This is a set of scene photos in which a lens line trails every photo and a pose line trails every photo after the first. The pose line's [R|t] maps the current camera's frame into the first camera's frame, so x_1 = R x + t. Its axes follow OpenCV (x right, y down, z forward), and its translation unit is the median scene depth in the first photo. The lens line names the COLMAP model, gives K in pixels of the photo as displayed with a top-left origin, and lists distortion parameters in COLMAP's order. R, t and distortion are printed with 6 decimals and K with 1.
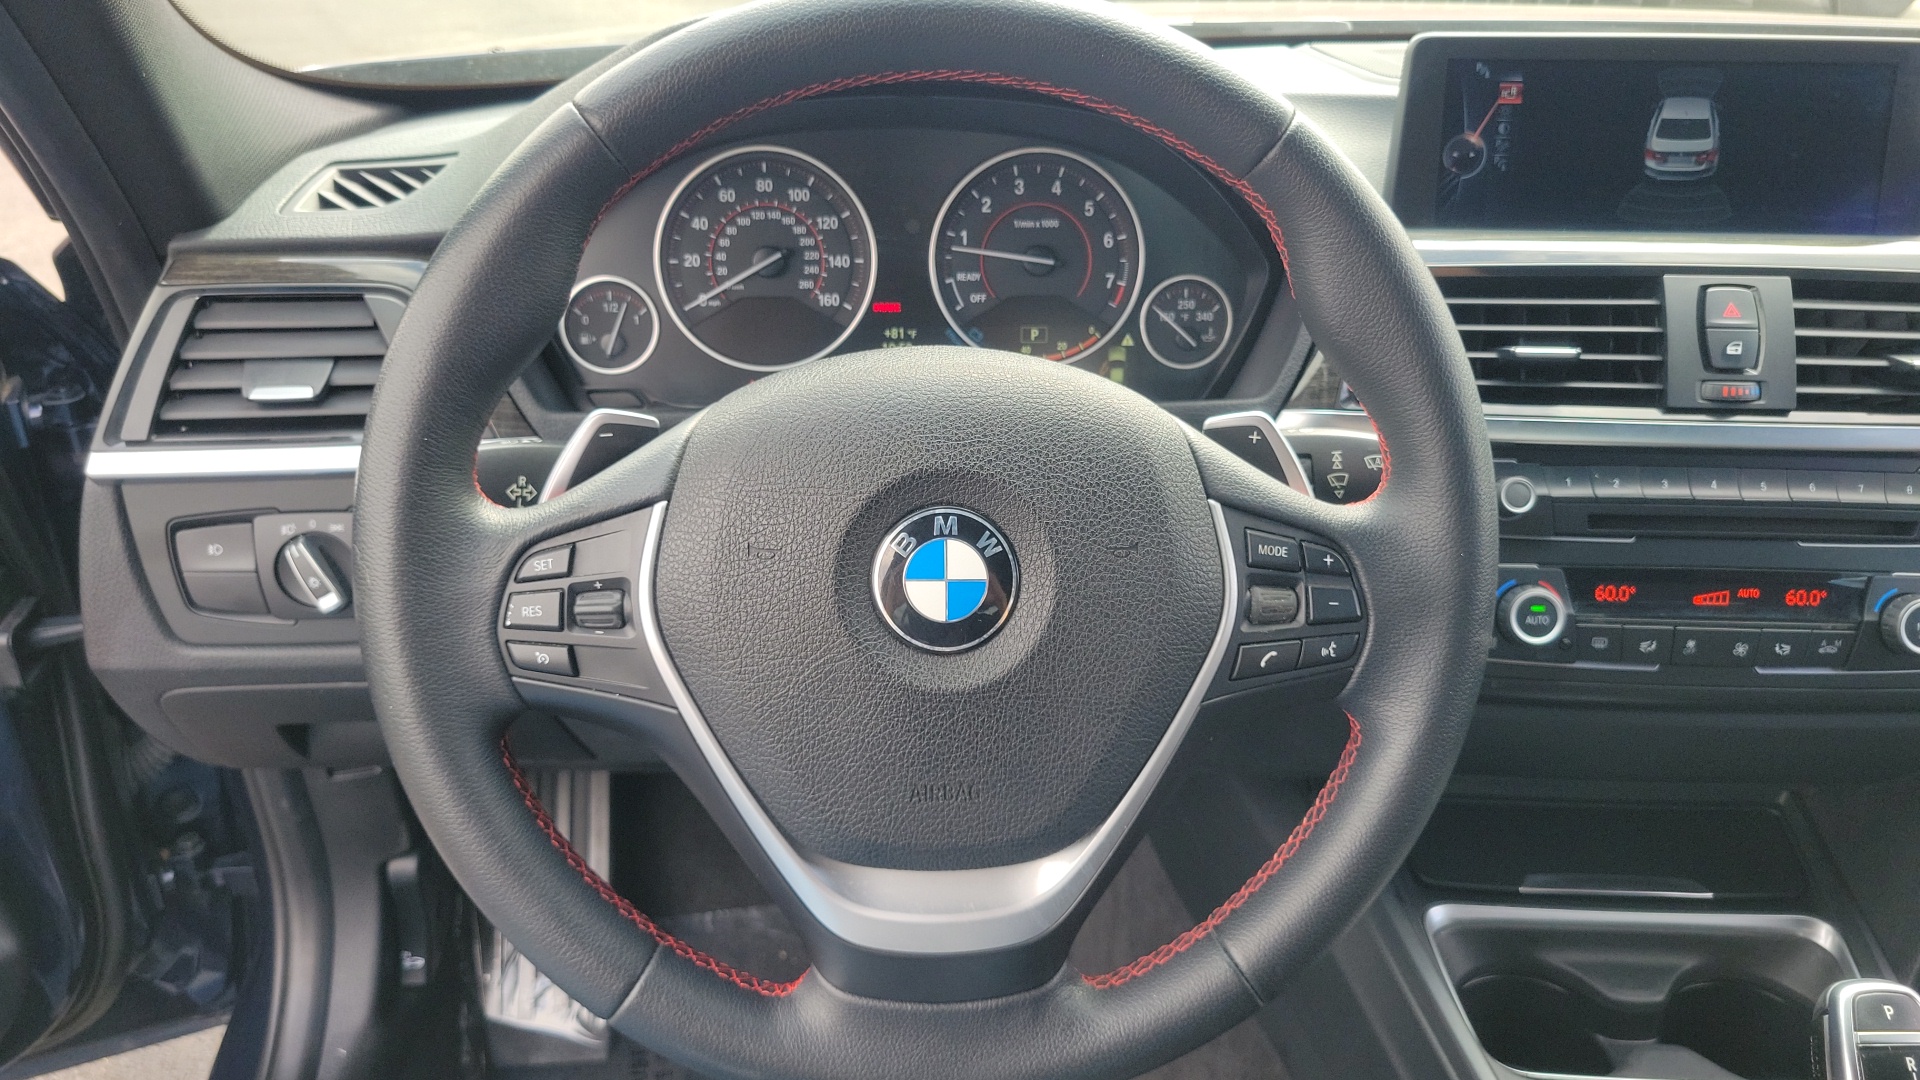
lens RADIAL K [[1475.4, 0, 960.0], [0, 1475.4, 540.0], [0, 0, 1]] dist [0.017220, -0.005979]
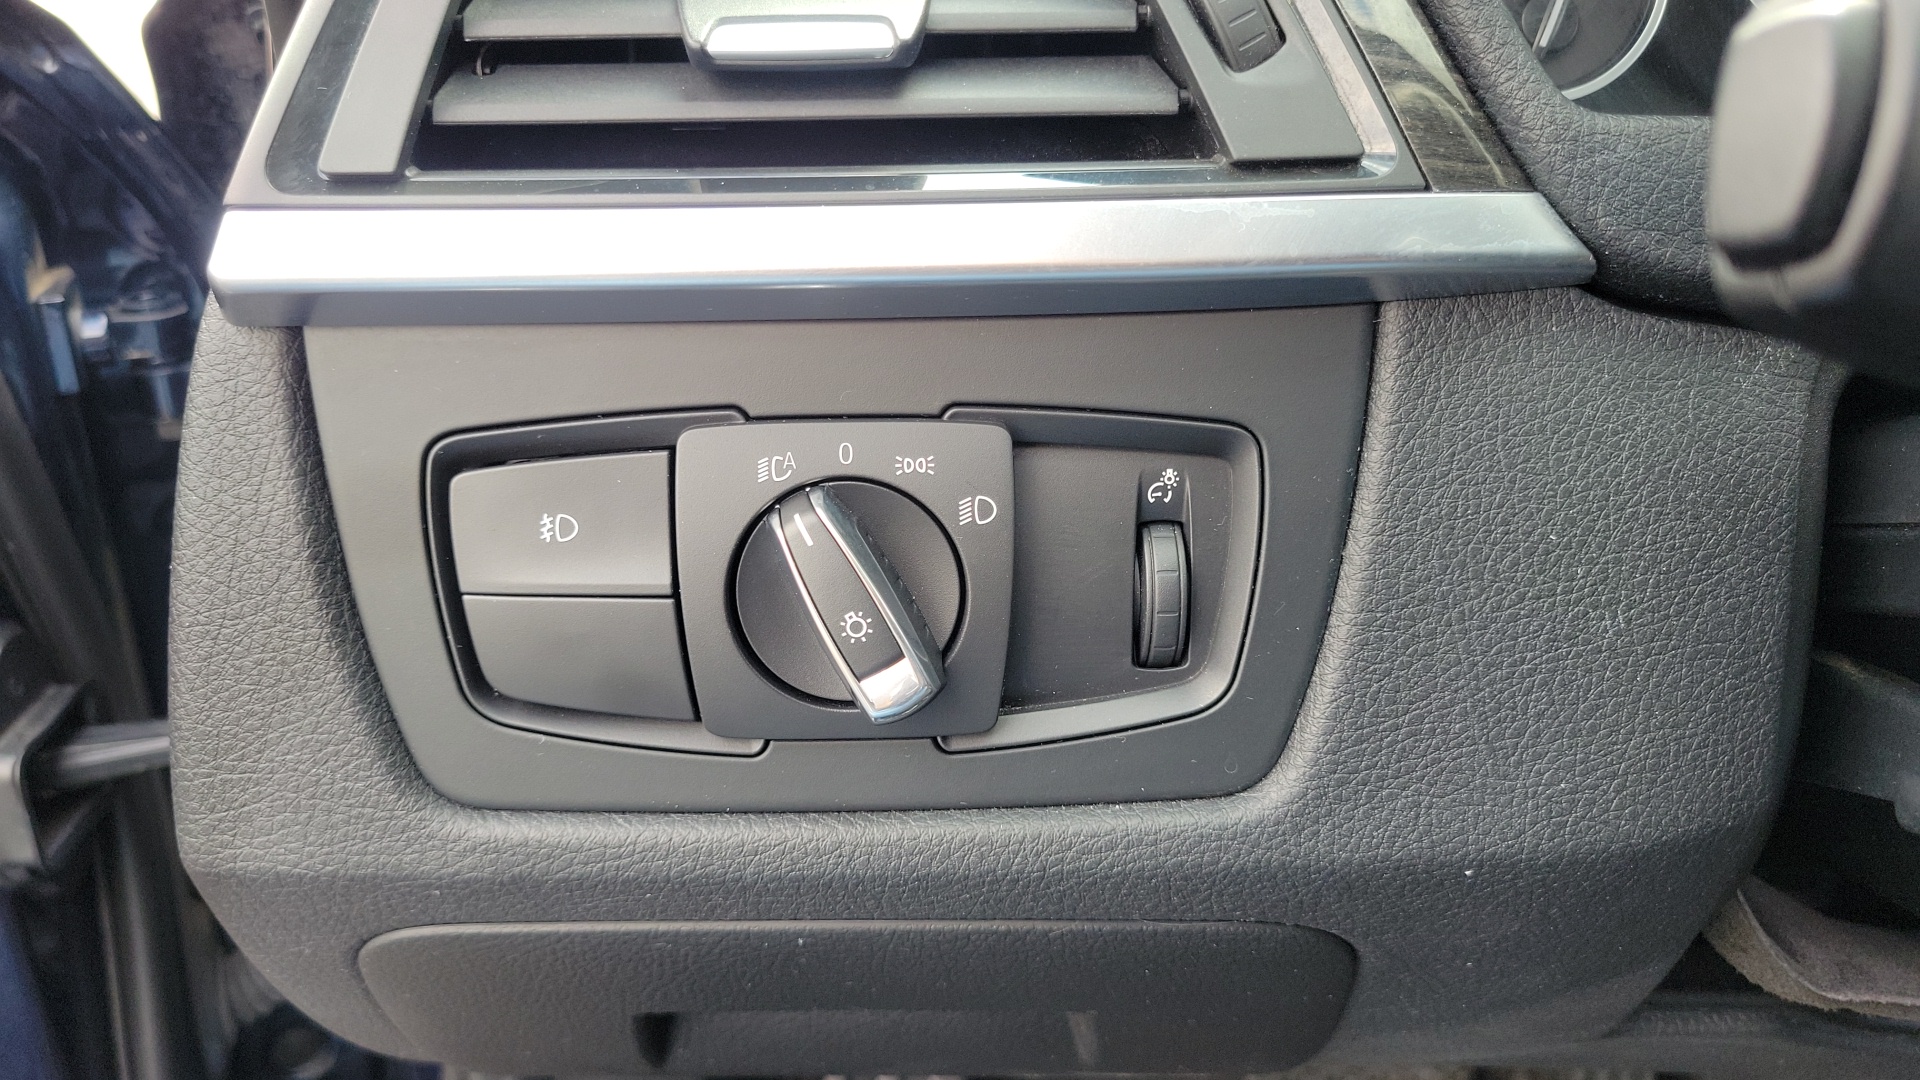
lens RADIAL K [[1506.8, 0, 960.0], [0, 1506.8, 540.0], [0, 0, 1]] dist [0.004547, -0.001141]
pose [[0.998935, 0.008134, -0.045411, -0.369532], [-0.011734, 0.996759, -0.079579, 0.033442], [0.044617, 0.080027, 0.995794, 0.617104]]
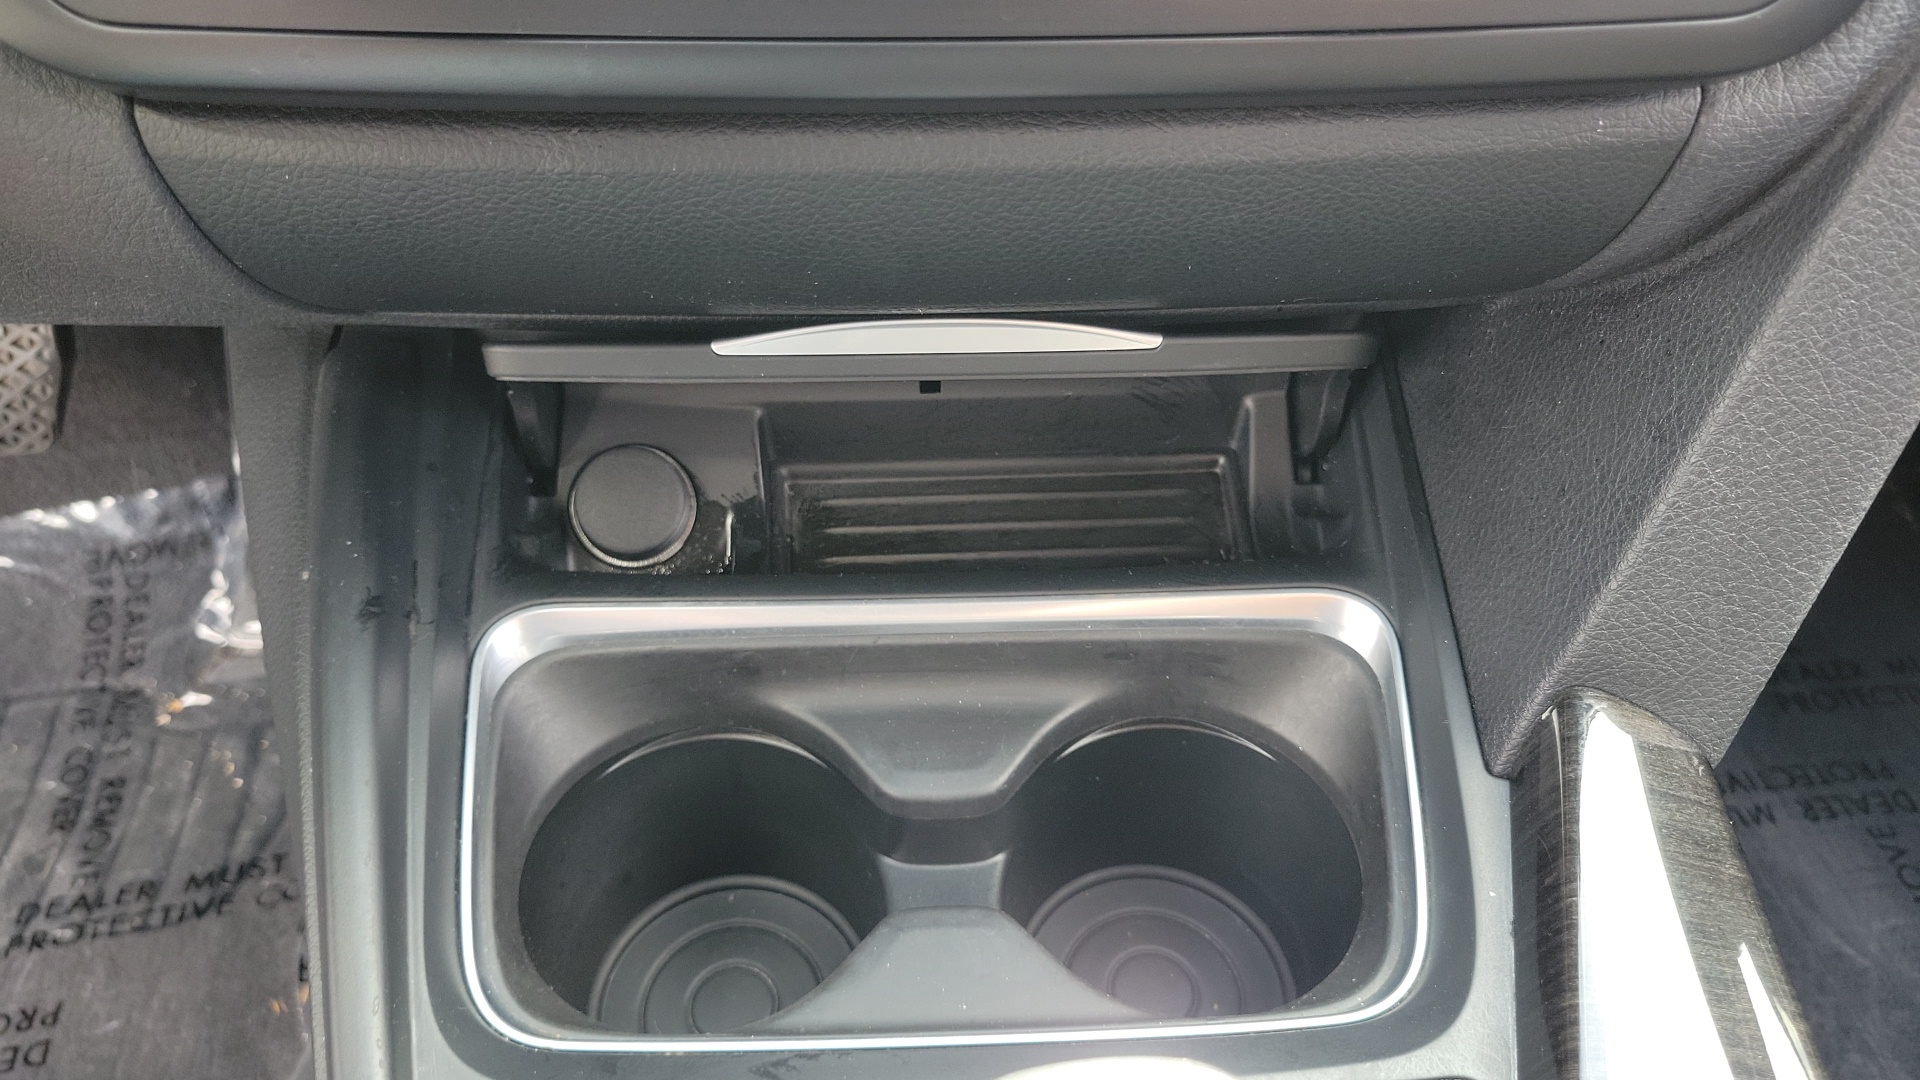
lens RADIAL K [[1506.8, 0, 960.0], [0, 1506.8, 540.0], [0, 0, 1]] dist [0.004547, -0.001141]
pose [[0.996262, -0.053628, 0.067727, 0.466282], [0.028495, 0.944107, 0.328405, 0.091619], [-0.081554, -0.325247, 0.942106, 0.632742]]
